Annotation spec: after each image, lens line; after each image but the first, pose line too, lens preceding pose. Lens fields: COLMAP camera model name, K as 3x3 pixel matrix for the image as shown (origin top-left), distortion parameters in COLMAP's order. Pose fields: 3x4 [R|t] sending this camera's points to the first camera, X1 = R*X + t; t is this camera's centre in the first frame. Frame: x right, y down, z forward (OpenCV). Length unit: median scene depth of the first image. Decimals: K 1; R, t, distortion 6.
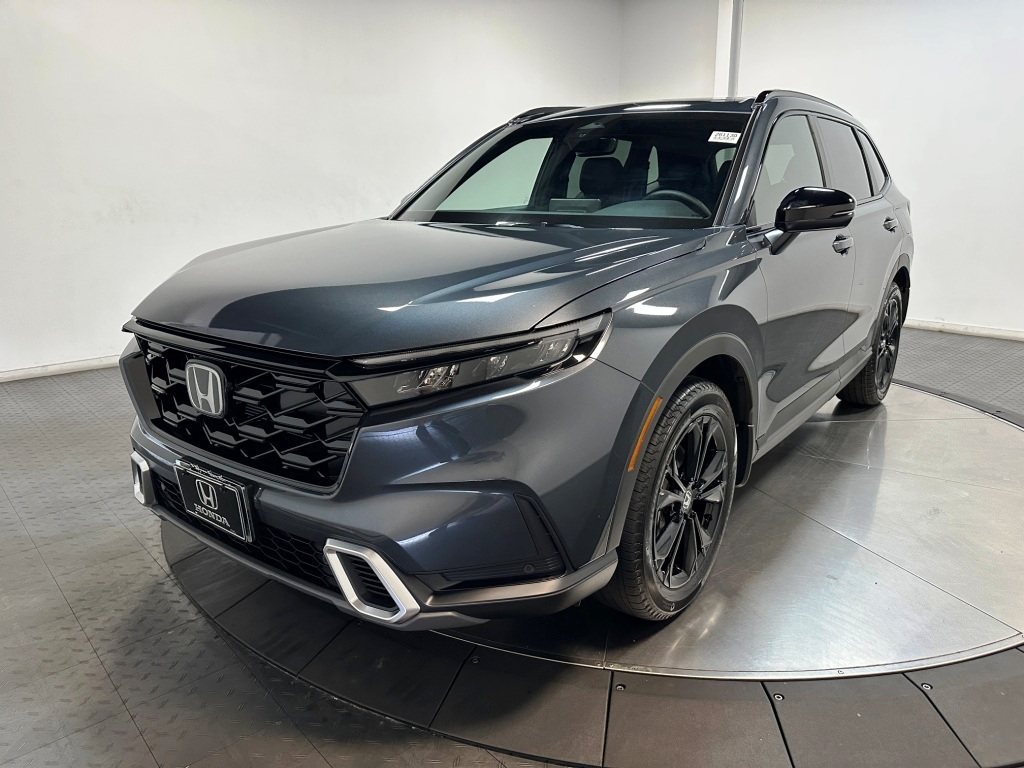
lens RADIAL K [[729.6, 0, 512.0], [0, 729.6, 384.0], [0, 0, 1]] dist [0.000881, -0.002063]
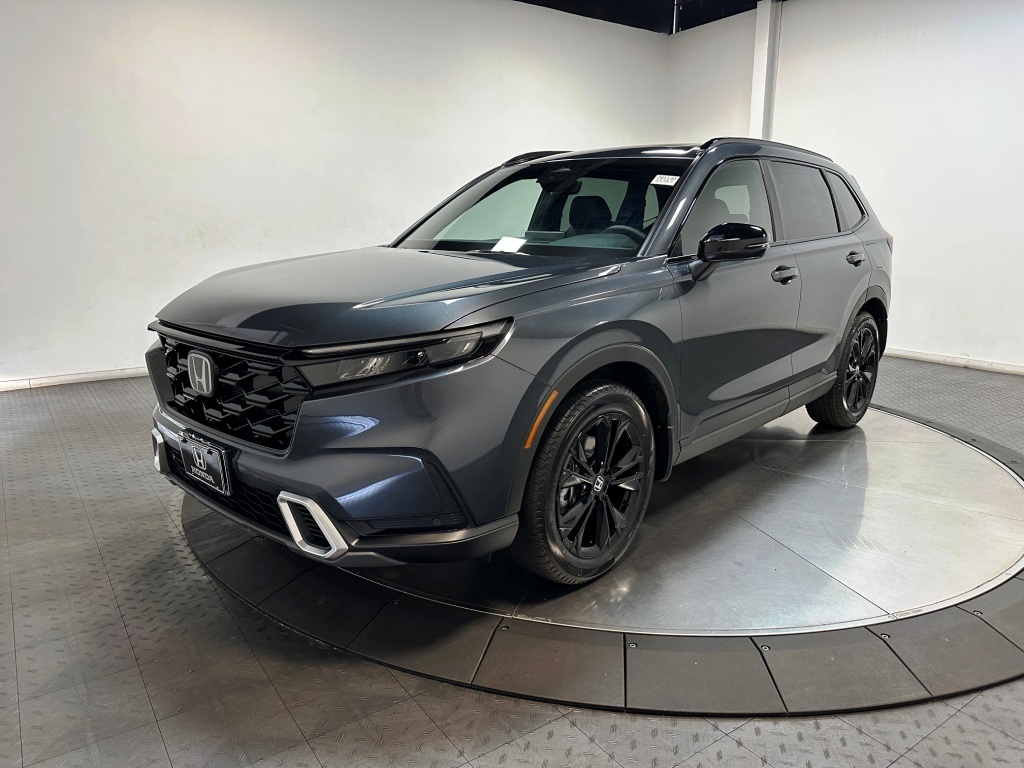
lens RADIAL K [[710.2, 0, 512.0], [0, 710.2, 384.0], [0, 0, 1]] dist [0.041564, -0.068425]
pose [[0.996338, 0.030709, -0.079802, 0.200829], [-0.033790, 0.998724, -0.037545, 0.048499], [0.078547, 0.040104, 0.996103, -0.179263]]
